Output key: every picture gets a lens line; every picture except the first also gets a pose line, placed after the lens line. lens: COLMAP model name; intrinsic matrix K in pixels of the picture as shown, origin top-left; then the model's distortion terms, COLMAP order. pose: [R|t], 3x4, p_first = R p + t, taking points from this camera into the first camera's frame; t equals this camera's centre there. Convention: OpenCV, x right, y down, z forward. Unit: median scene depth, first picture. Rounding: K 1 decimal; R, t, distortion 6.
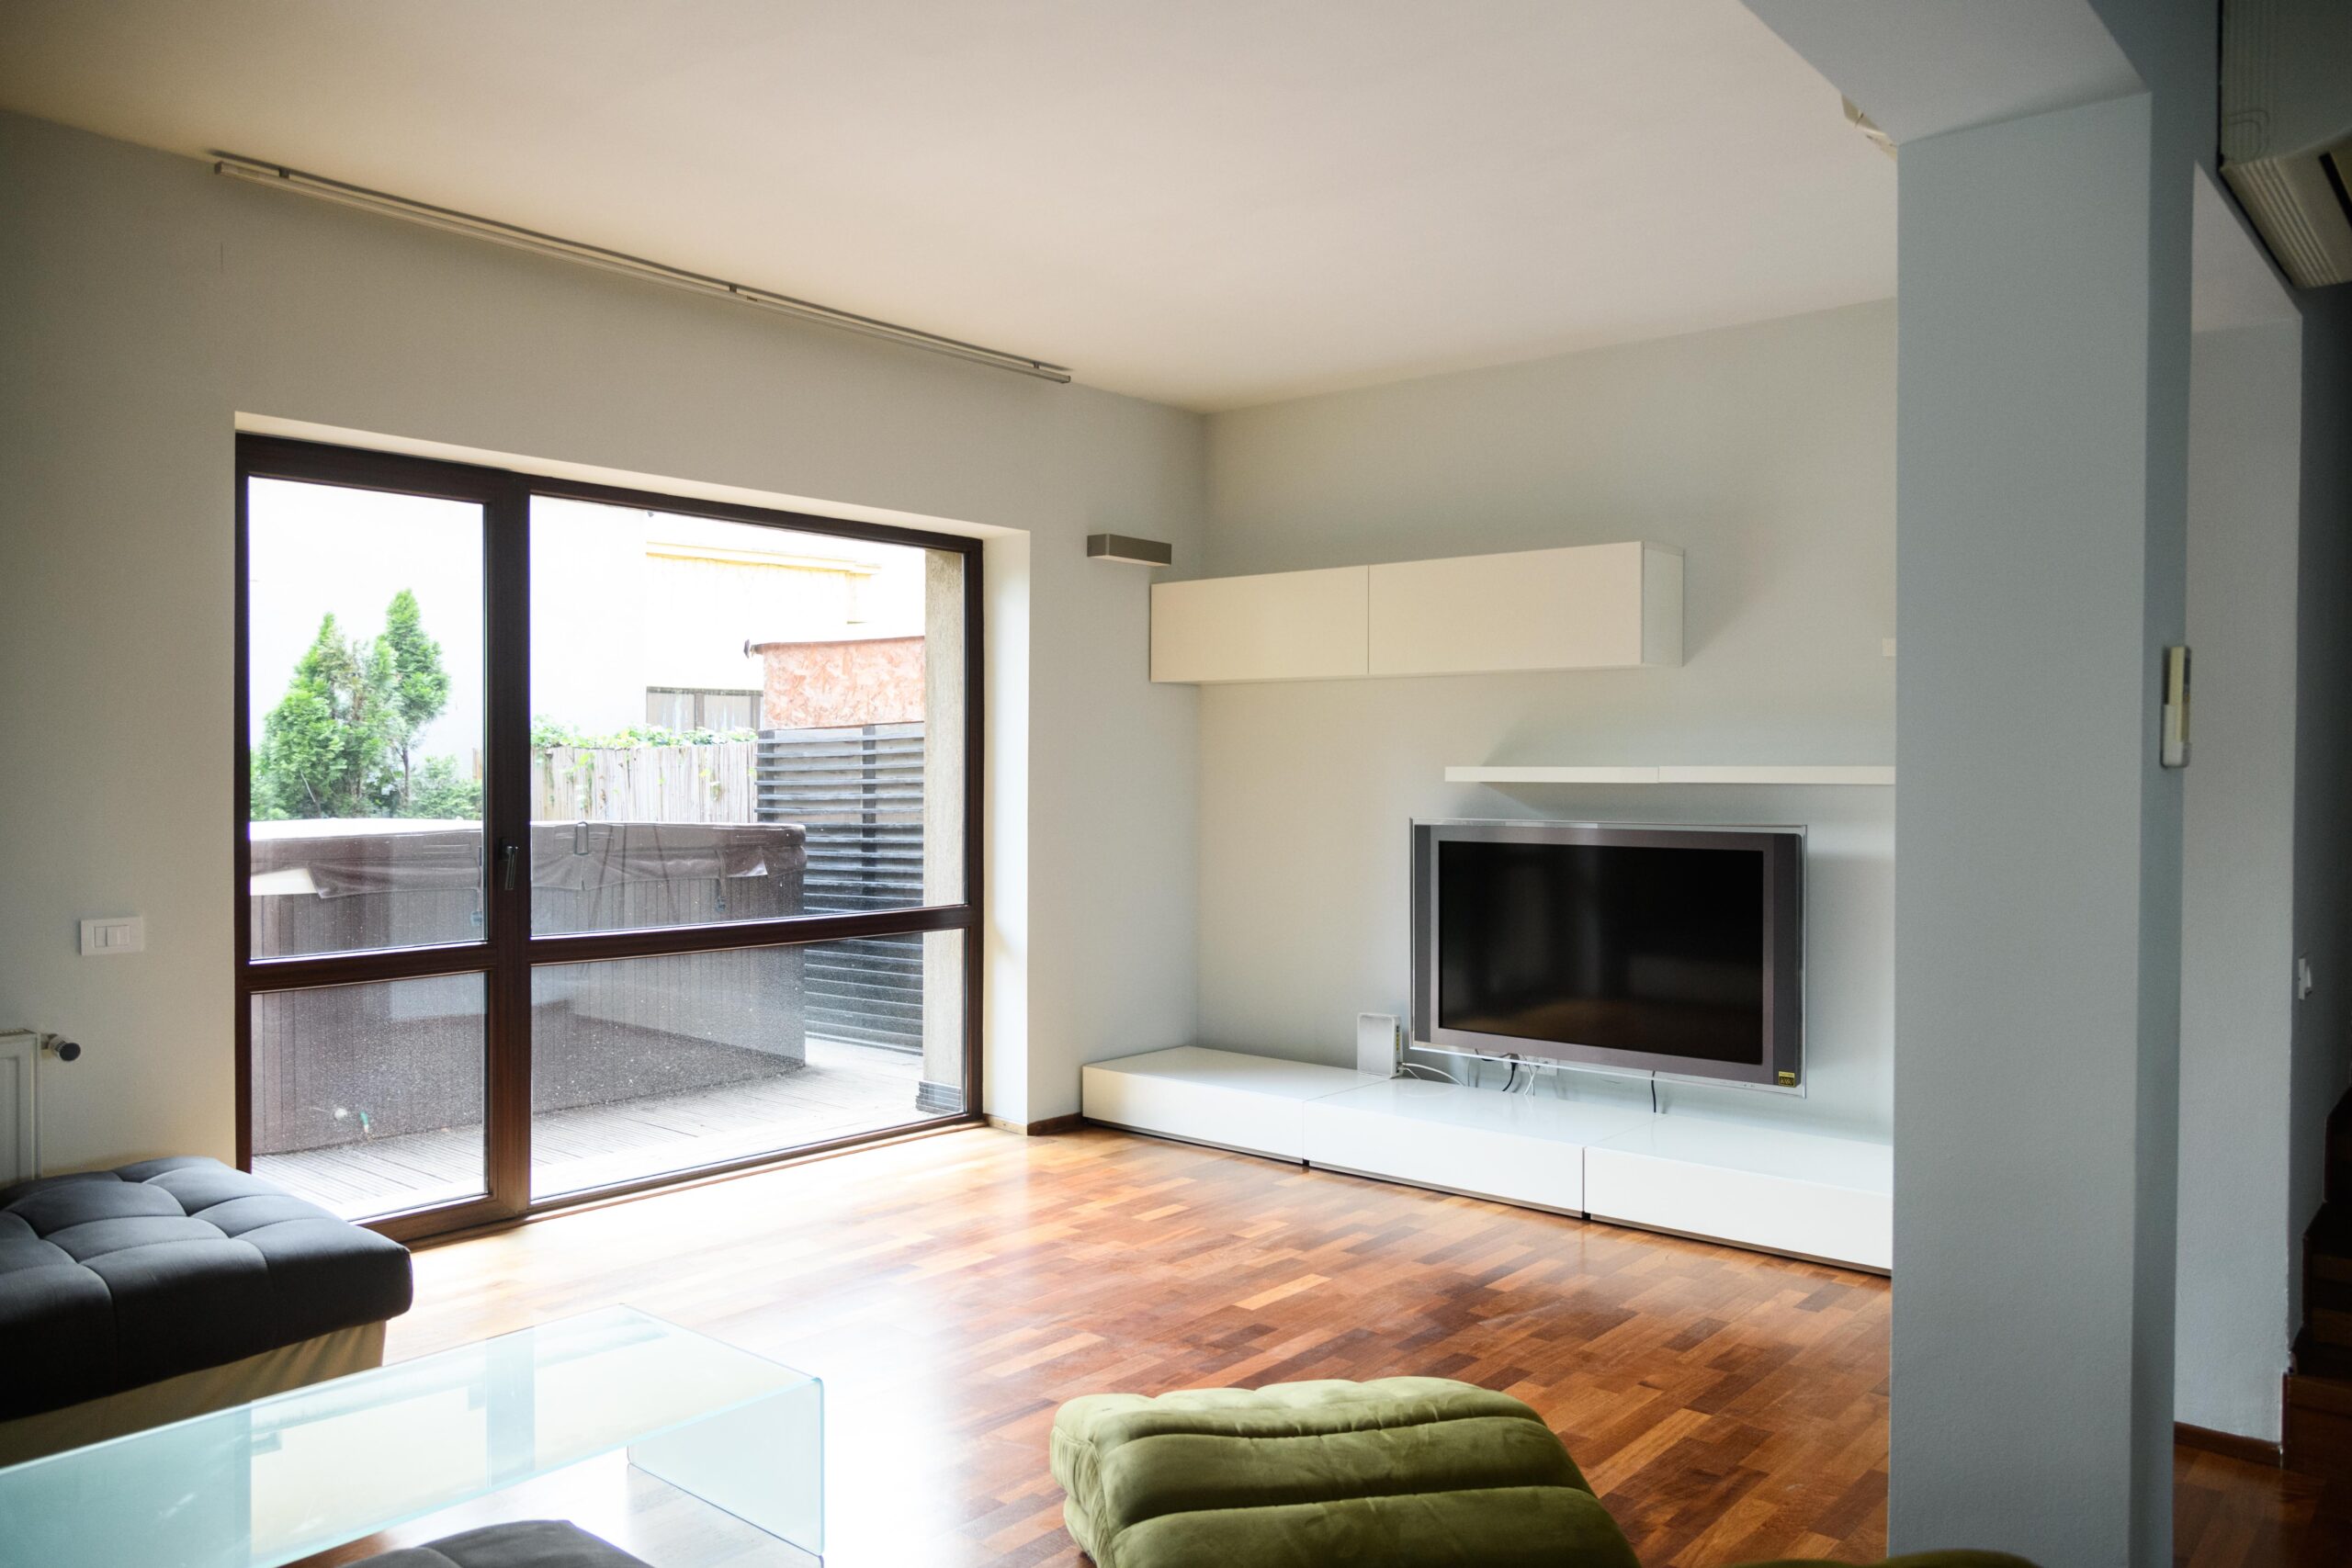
lens RADIAL K [[1589.5, 0, 1179.6], [0, 1589.5, 793.1], [0, 0, 1]] dist [-0.030110, 0.025196]
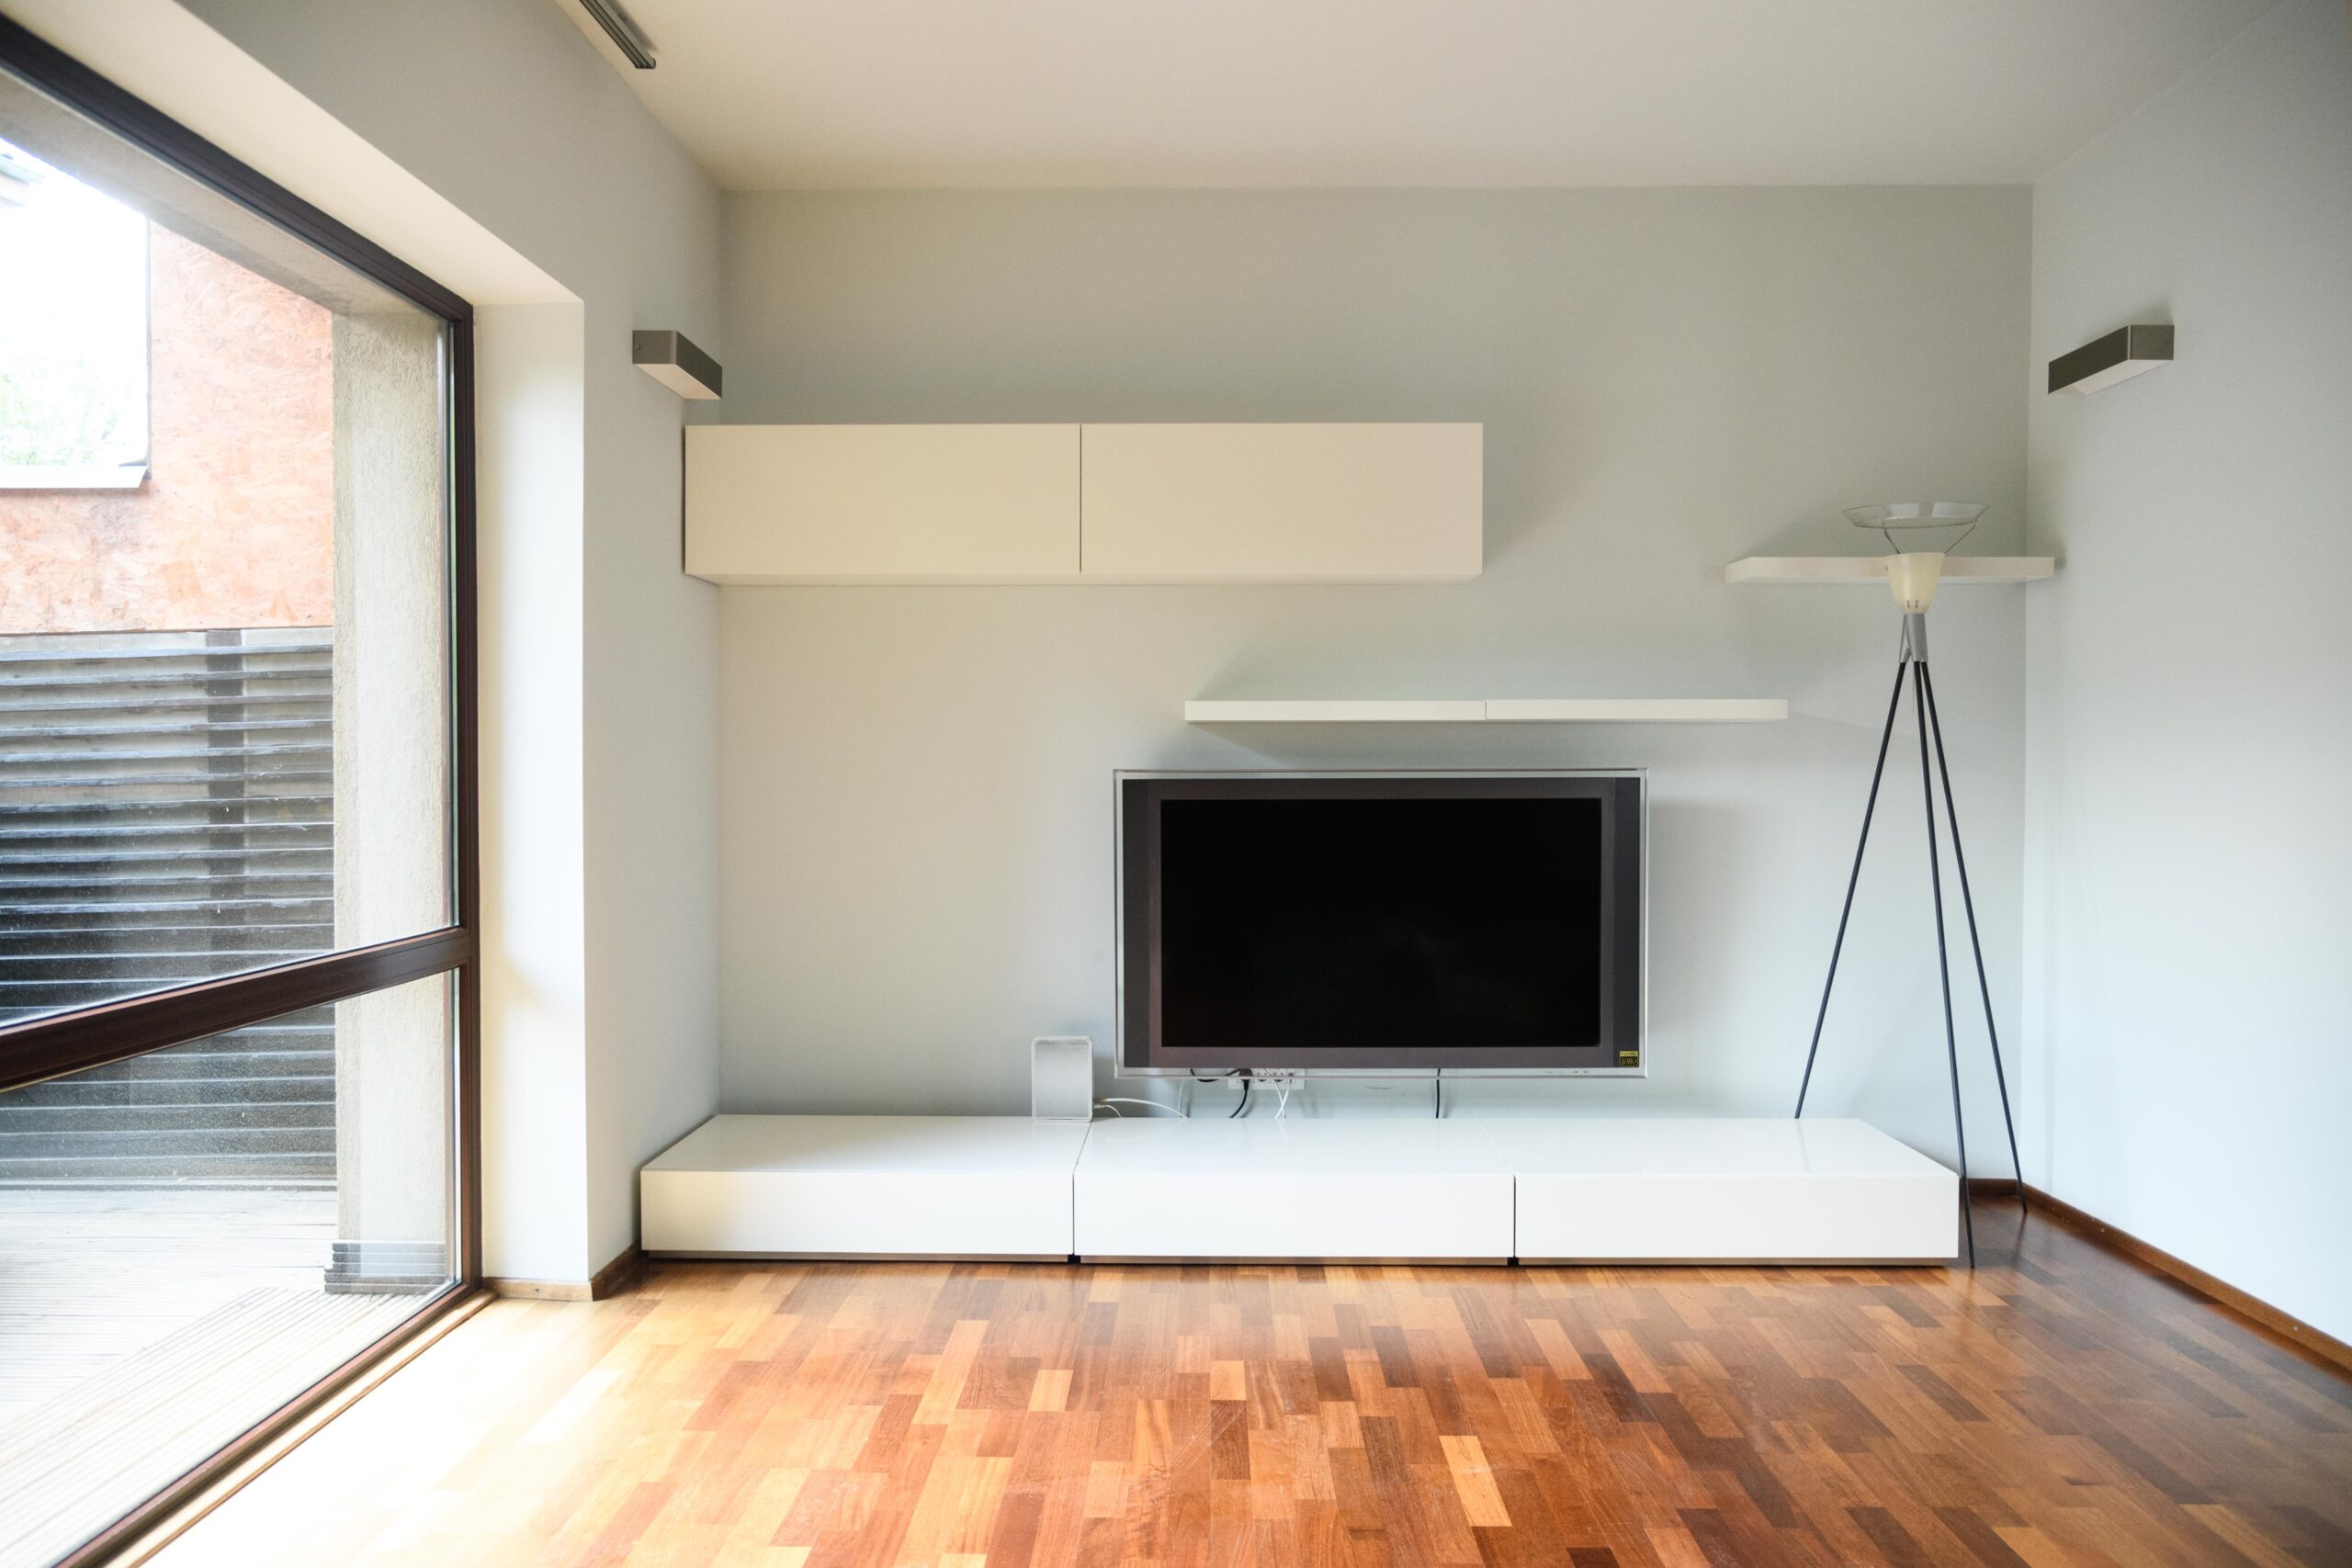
lens RADIAL K [[1589.5, 0, 1179.6], [0, 1589.5, 793.1], [0, 0, 1]] dist [-0.030110, 0.025196]
pose [[0.783784, -0.017185, 0.620796, -0.343625], [0.011468, 0.999847, 0.013199, 0.019136], [-0.620928, -0.003226, 0.783861, 0.457762]]
